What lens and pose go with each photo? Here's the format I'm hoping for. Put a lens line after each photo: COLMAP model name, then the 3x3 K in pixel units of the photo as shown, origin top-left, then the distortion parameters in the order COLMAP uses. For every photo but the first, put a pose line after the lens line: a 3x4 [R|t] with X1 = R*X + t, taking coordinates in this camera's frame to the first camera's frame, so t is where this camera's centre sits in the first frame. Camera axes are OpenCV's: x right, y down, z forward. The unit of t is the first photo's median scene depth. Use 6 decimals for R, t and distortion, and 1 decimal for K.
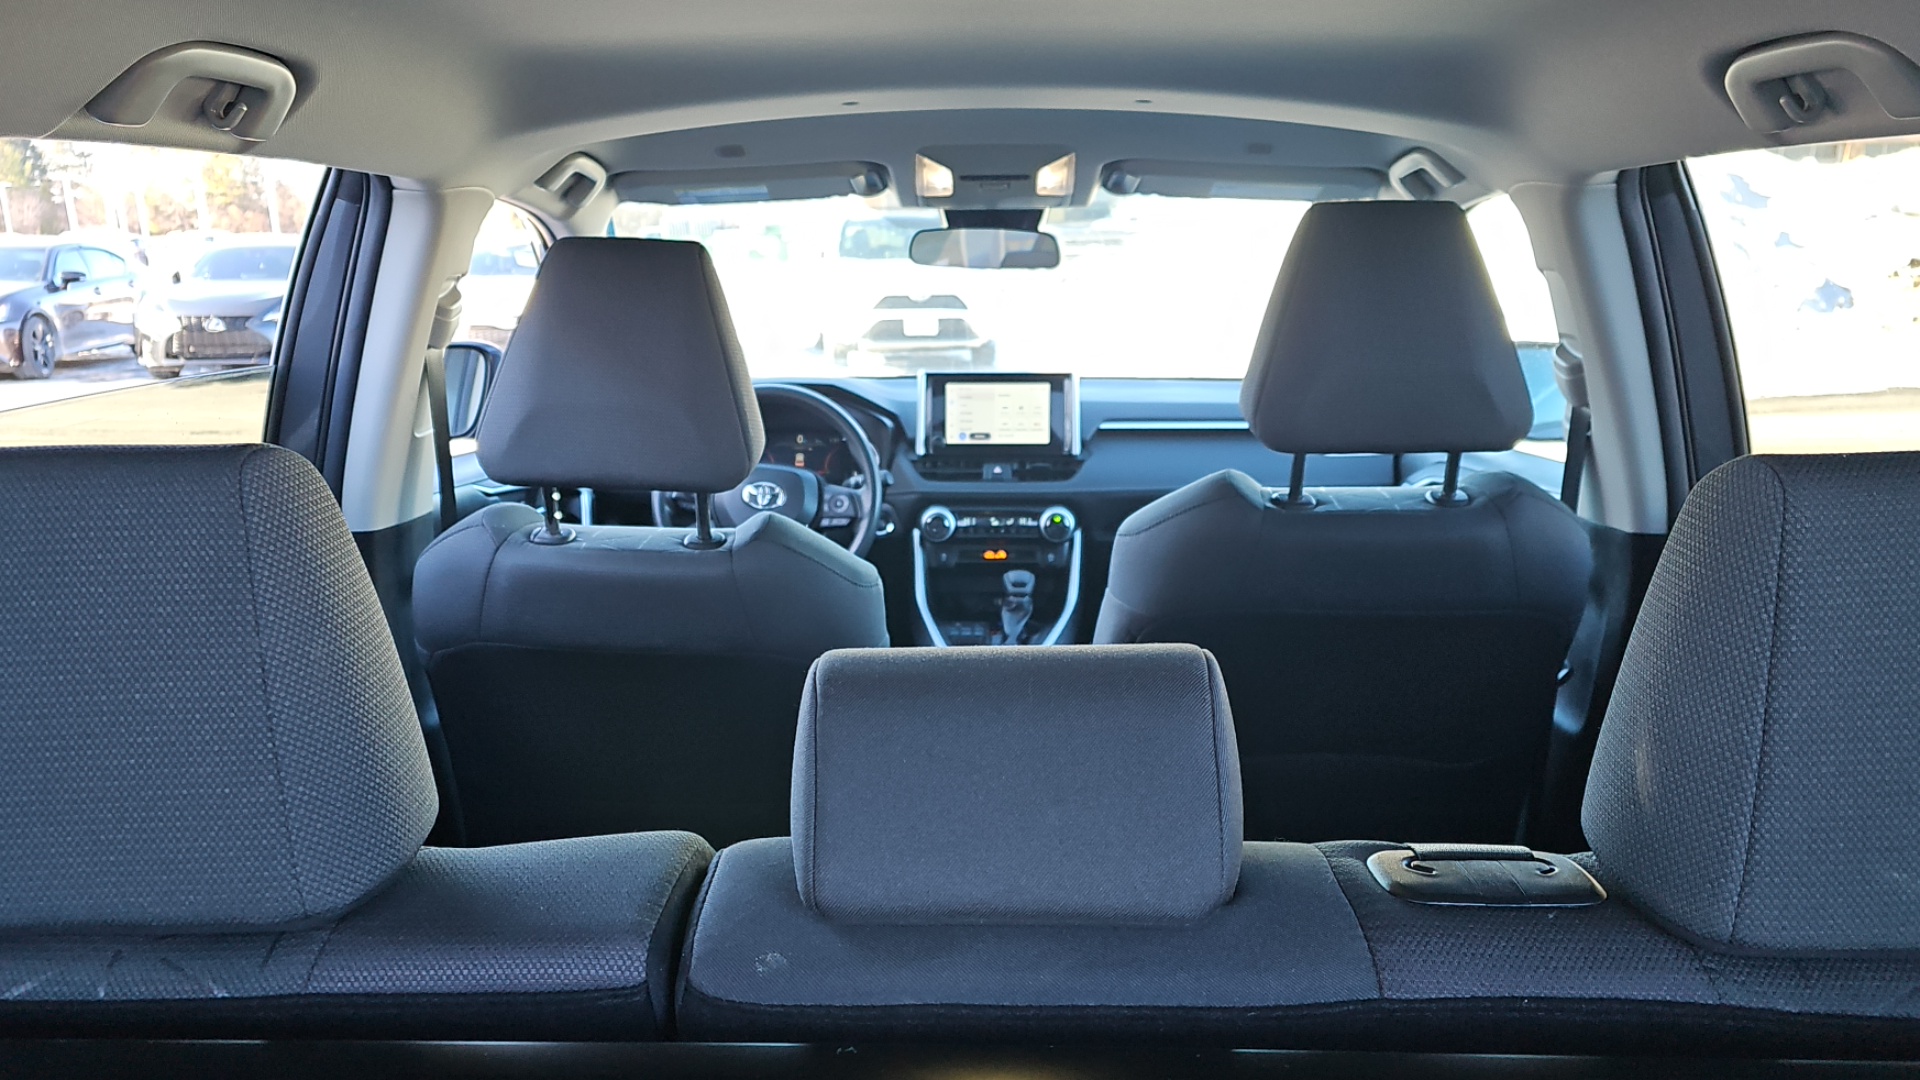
lens RADIAL K [[1370.0, 0, 967.0], [0, 1370.0, 597.3], [0, 0, 1]] dist [0.067748, -0.046055]
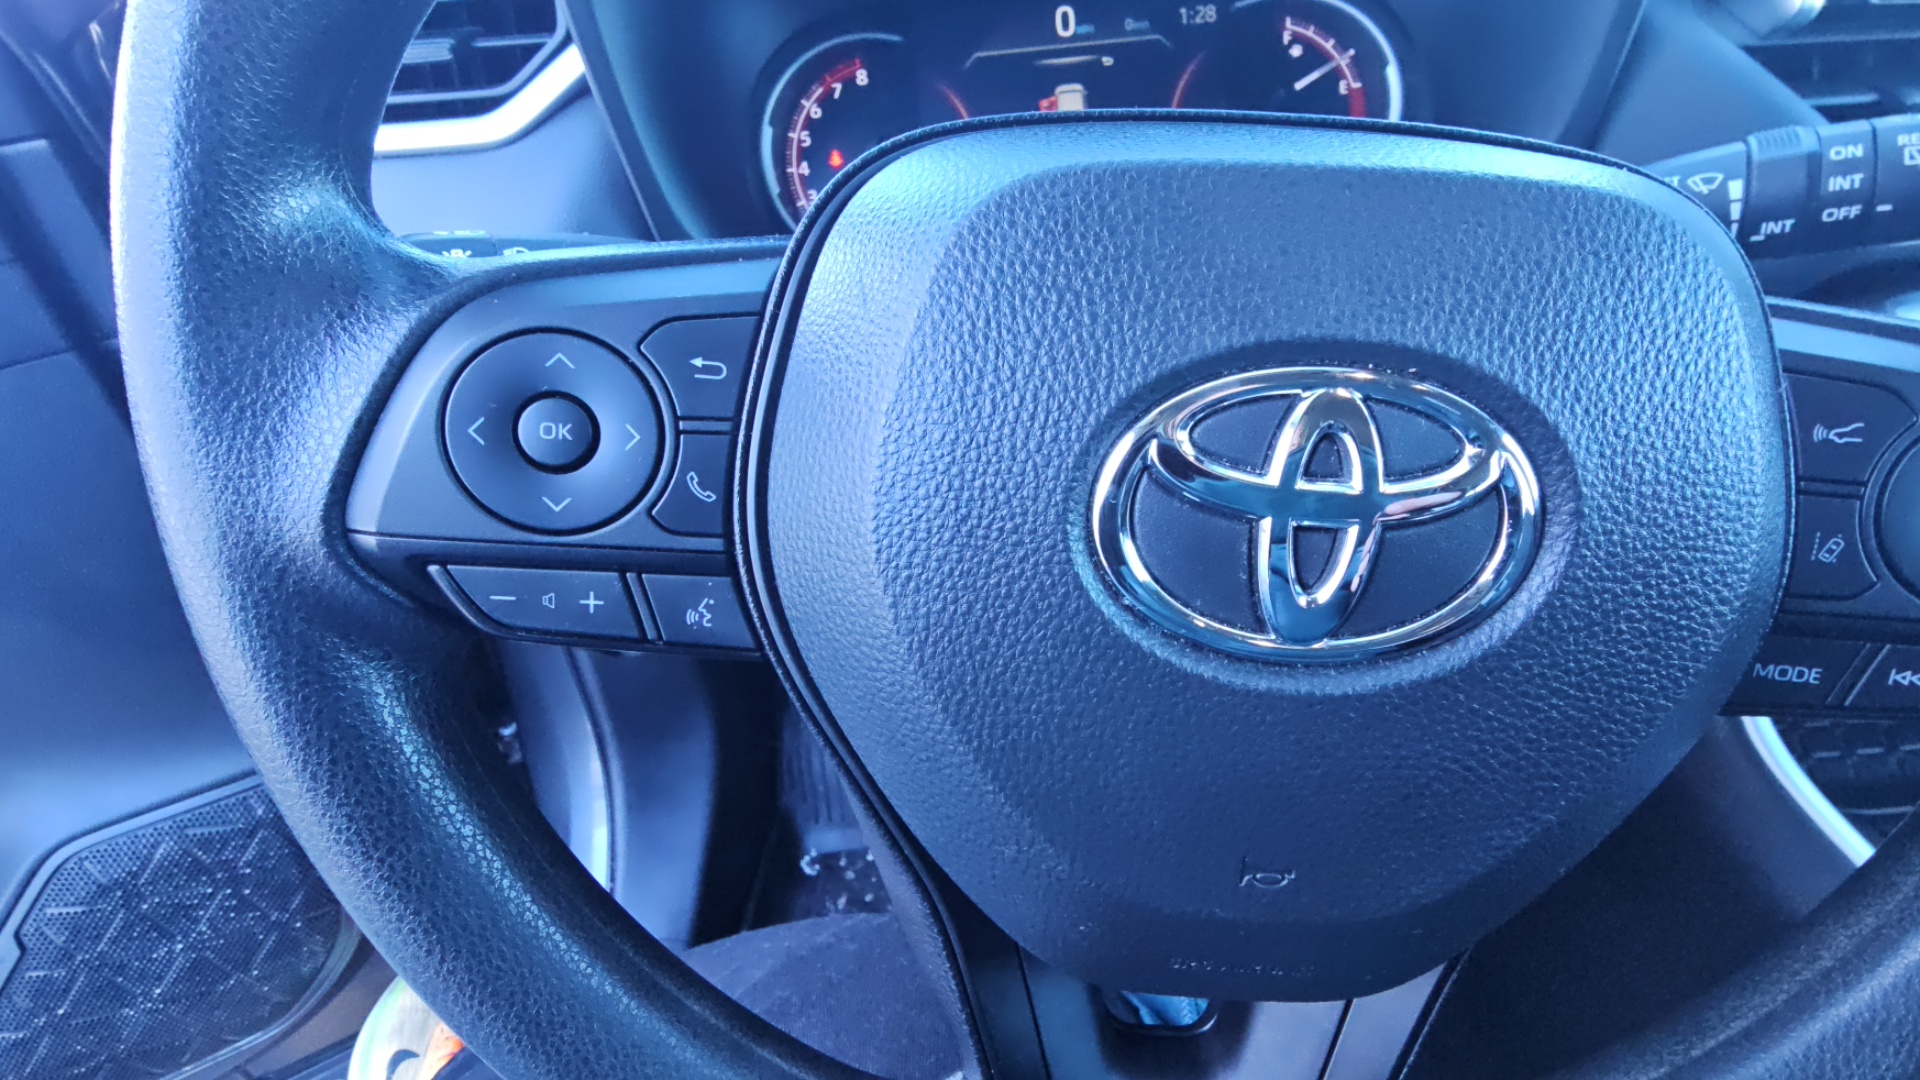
lens RADIAL K [[853.6, 0, 981.3], [0, 853.6, 541.2], [0, 0, 1]] dist [0.009161, -0.006054]
pose [[0.996138, -0.087742, 0.003350, -0.155346], [0.081367, 0.936754, 0.340398, -0.084870], [-0.033005, -0.338811, 0.940275, 0.868768]]
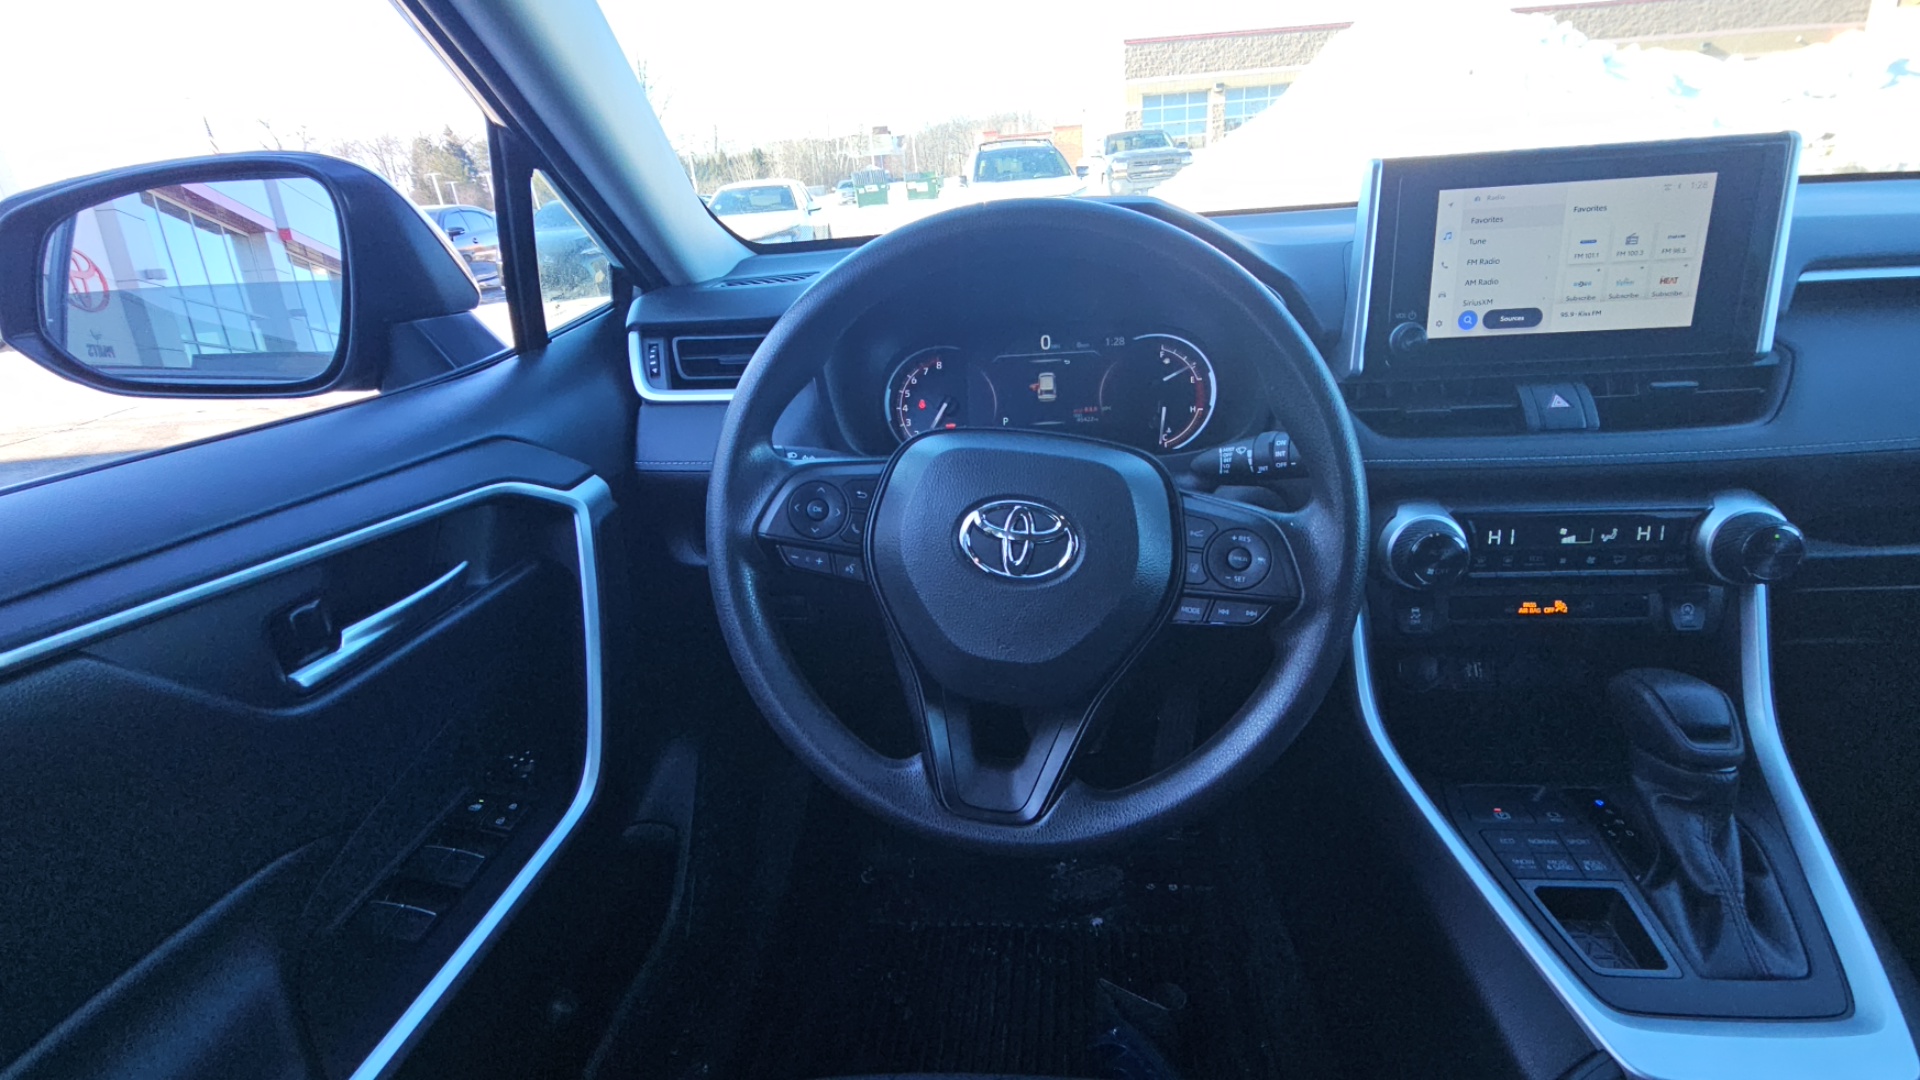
lens RADIAL K [[853.6, 0, 983.9], [0, 853.6, 546.4], [0, 0, 1]] dist [0.009161, -0.006054]
pose [[0.995805, -0.025596, -0.087853, -0.125856], [0.038428, 0.988294, 0.147643, -0.094341], [0.083046, -0.150400, 0.985131, 0.727081]]
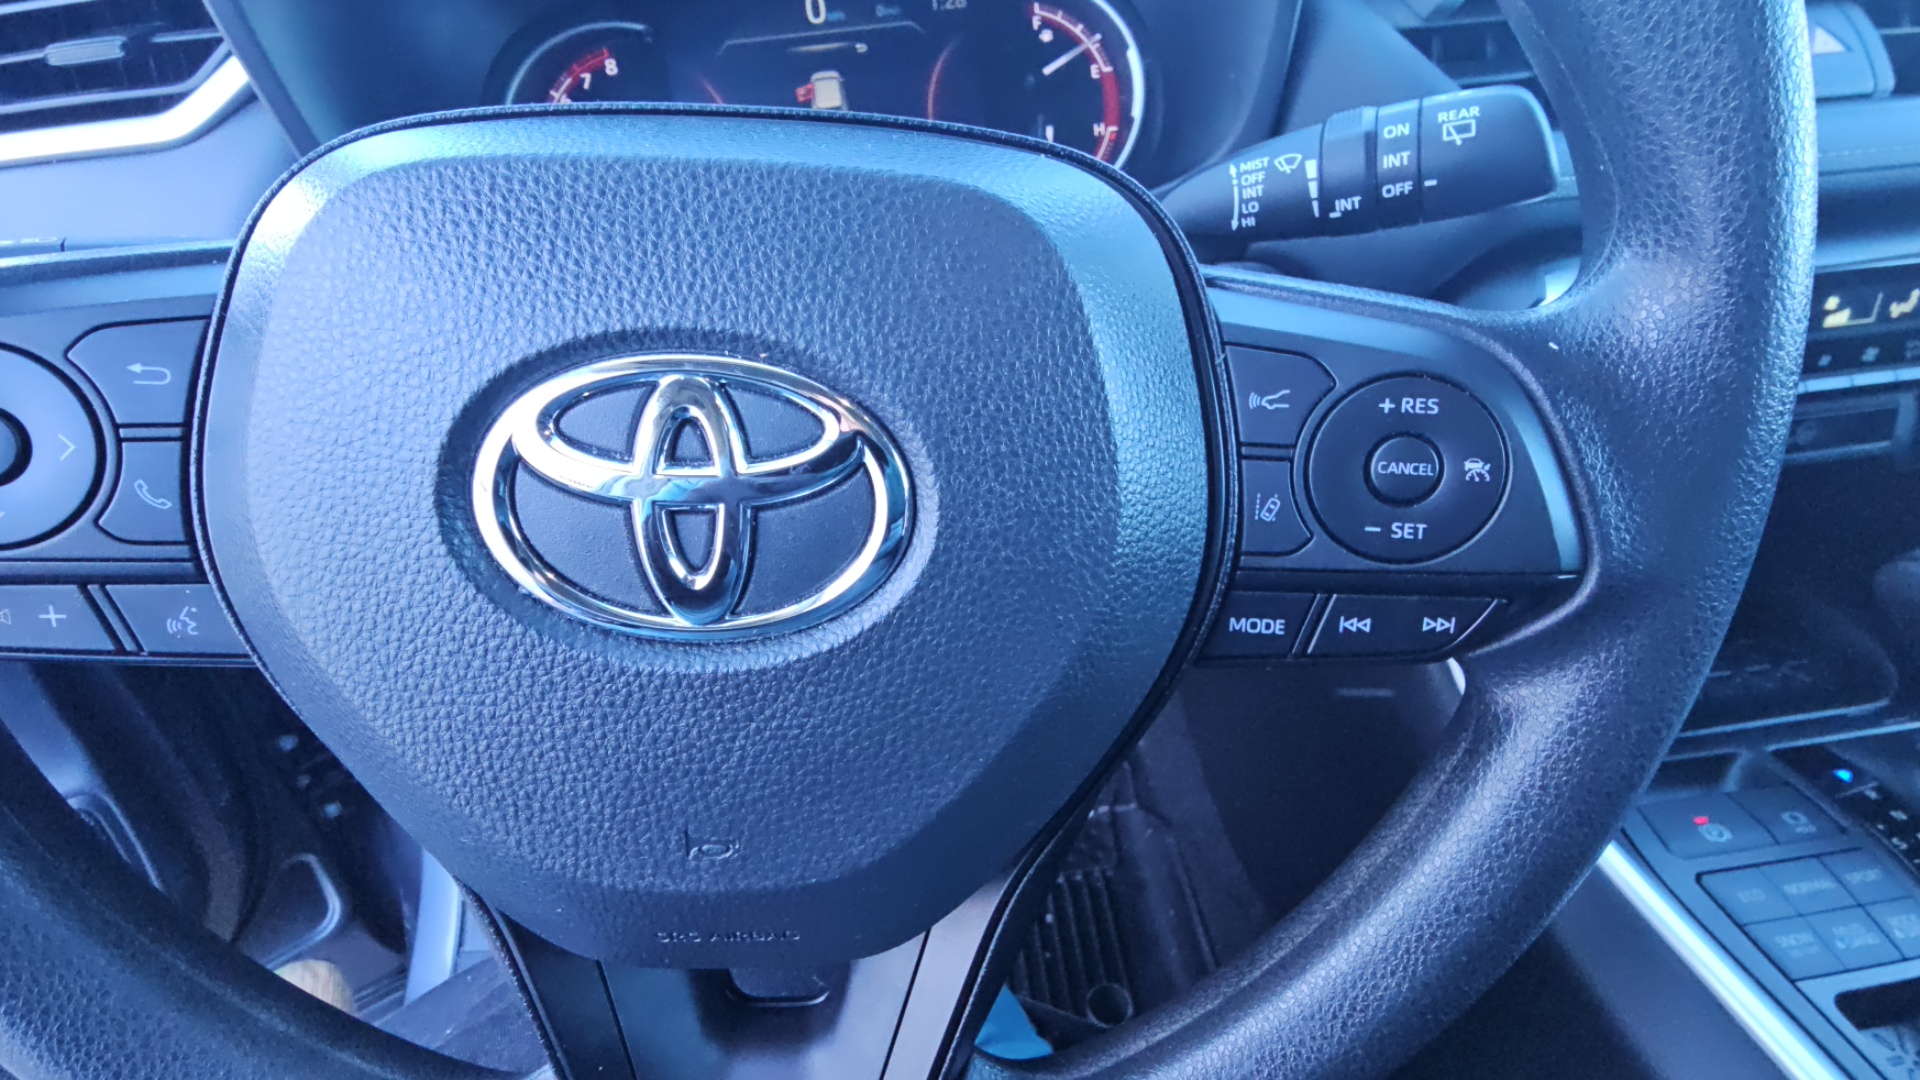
lens RADIAL K [[853.6, 0, 980.8], [0, 853.6, 544.0], [0, 0, 1]] dist [0.009161, -0.006054]
pose [[0.989243, -0.132952, 0.061013, -0.121057], [0.102213, 0.926599, 0.361893, -0.081994], [-0.104649, -0.351764, 0.930221, 0.864613]]
